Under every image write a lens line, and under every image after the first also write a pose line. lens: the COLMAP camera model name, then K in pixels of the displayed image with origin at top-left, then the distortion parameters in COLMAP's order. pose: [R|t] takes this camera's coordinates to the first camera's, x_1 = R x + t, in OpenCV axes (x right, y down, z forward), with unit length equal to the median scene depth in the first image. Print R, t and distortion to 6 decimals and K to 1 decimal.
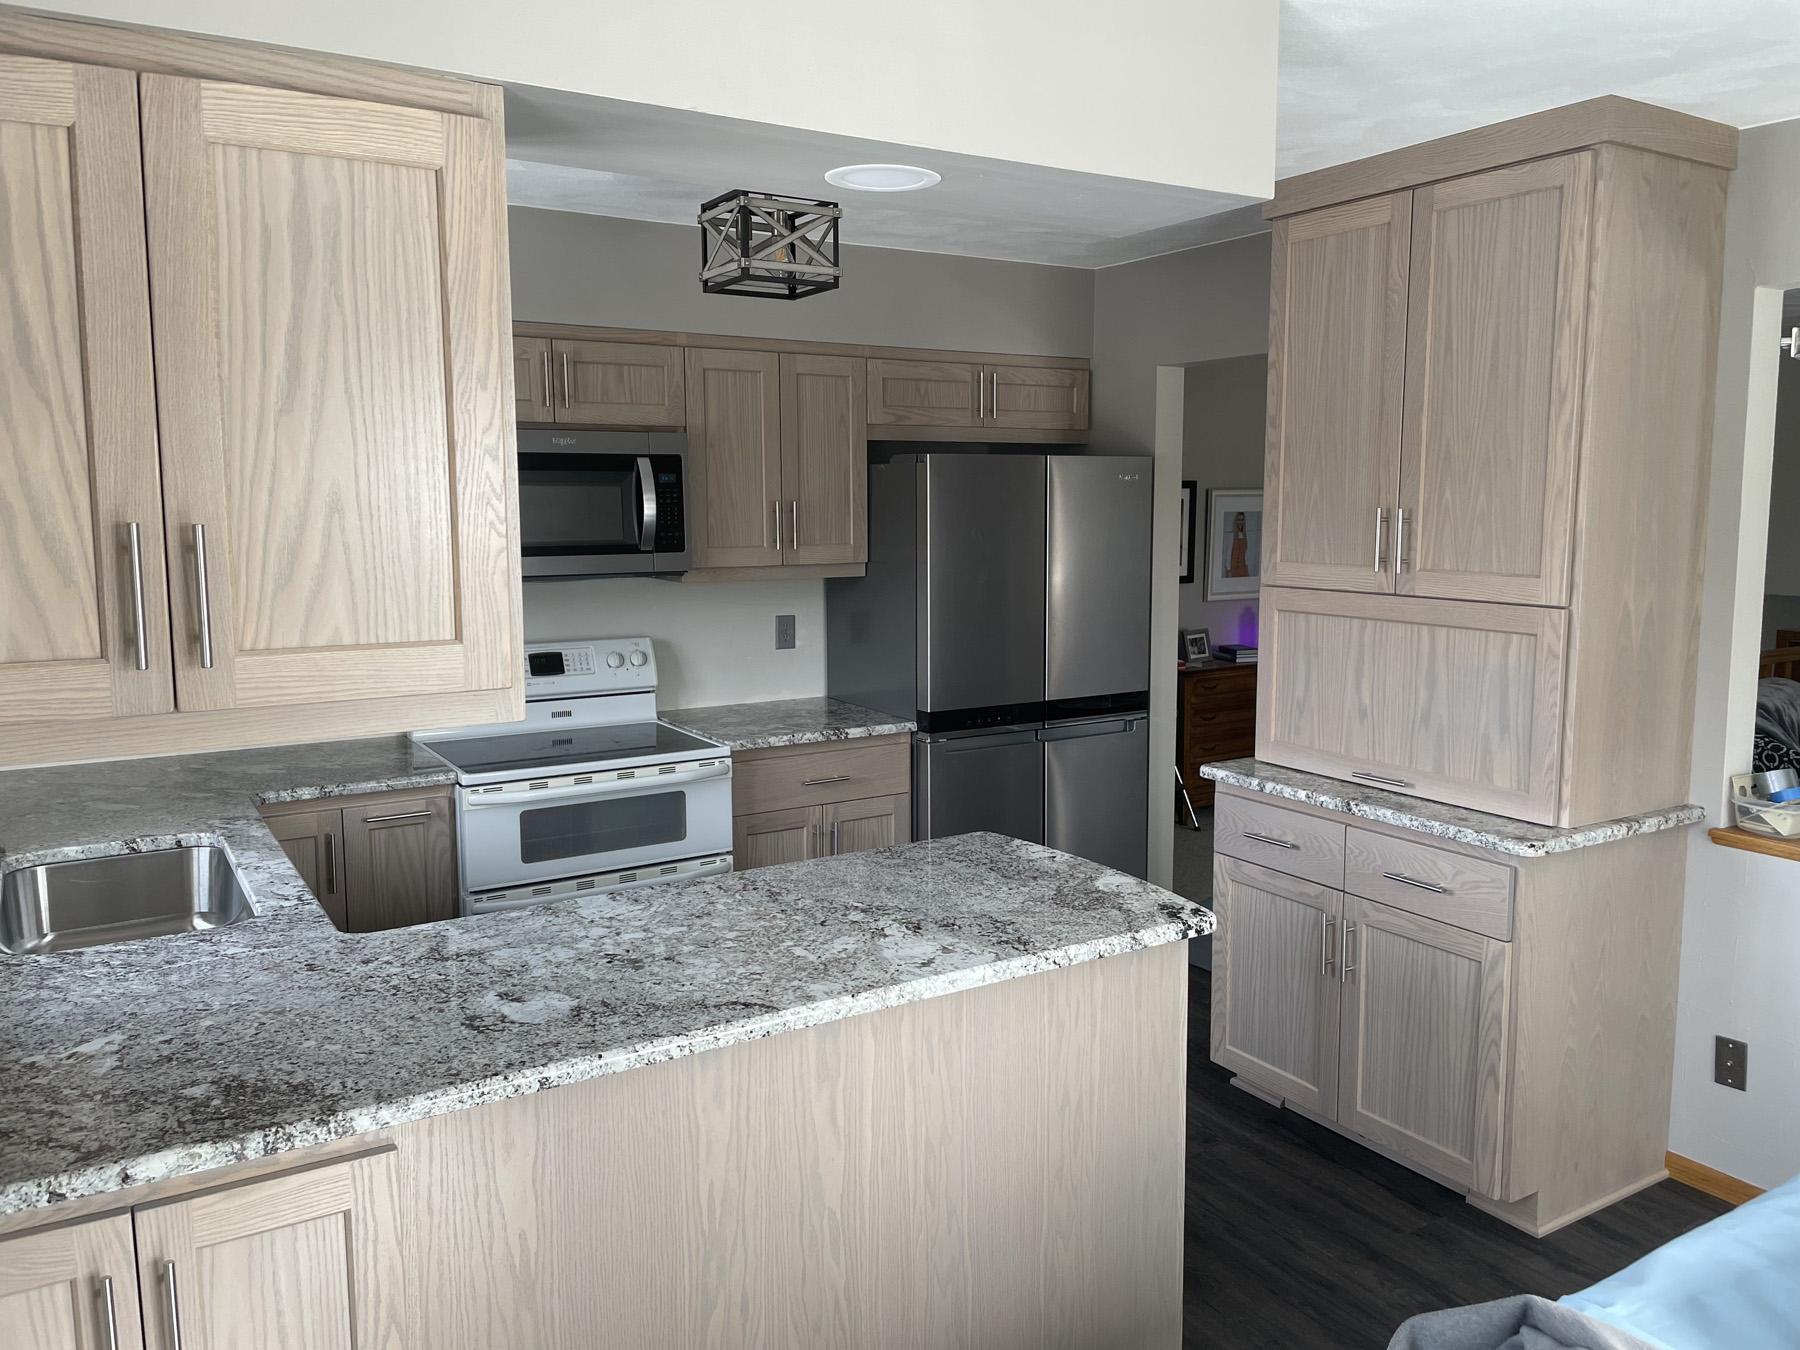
lens RADIAL K [[1368.8, 0, 895.8], [0, 1368.8, 664.7], [0, 0, 1]] dist [0.103739, -0.111723]
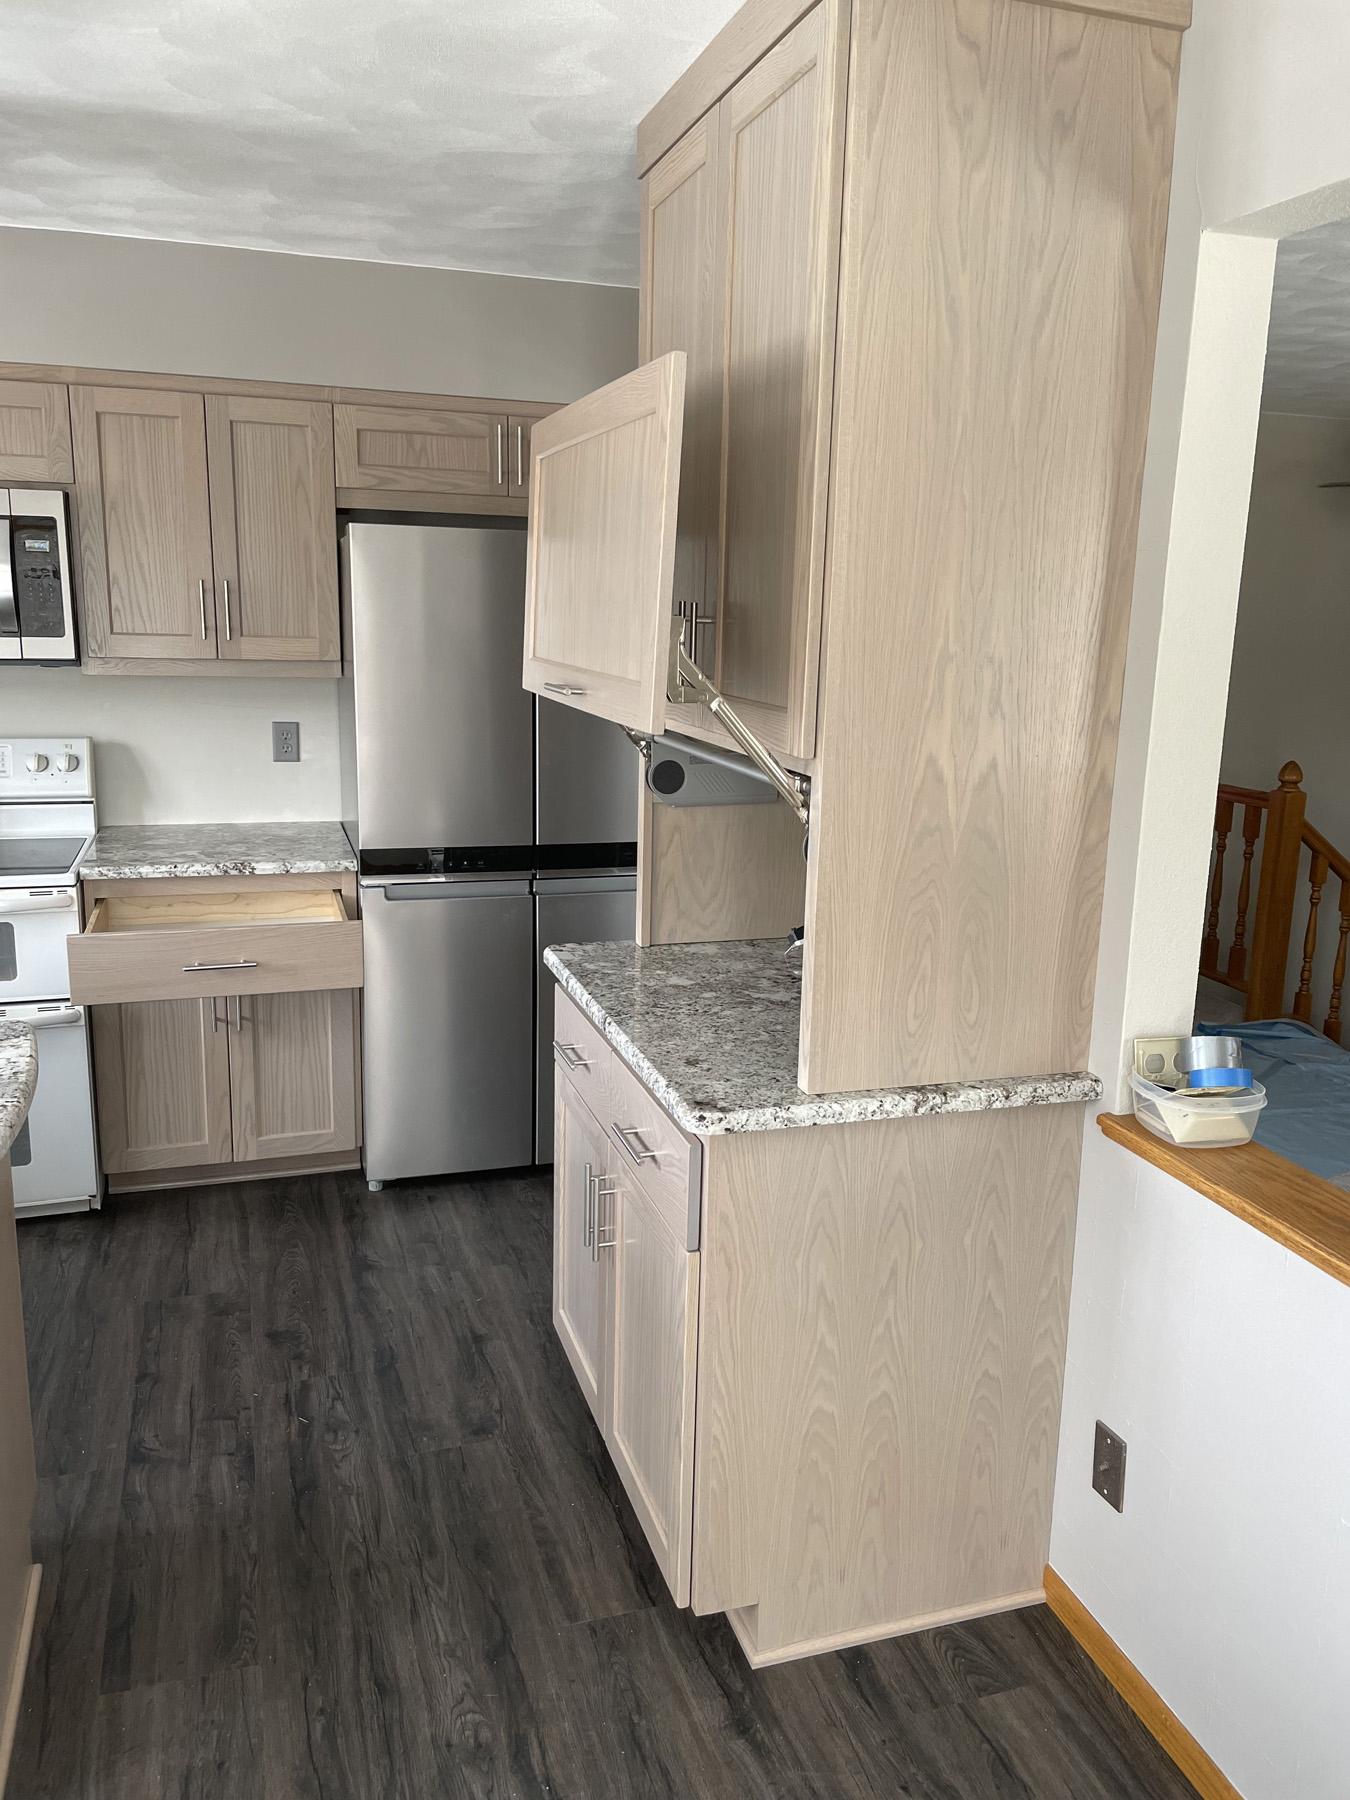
lens RADIAL K [[1360.2, 0, 675.0], [0, 1360.2, 900.0], [0, 0, 1]] dist [0.103891, -0.135872]
pose [[0.967540, 0.078303, -0.240283, 0.536628], [-0.057036, 0.993915, 0.094229, -0.030149], [0.246199, -0.077466, 0.966118, 0.343086]]
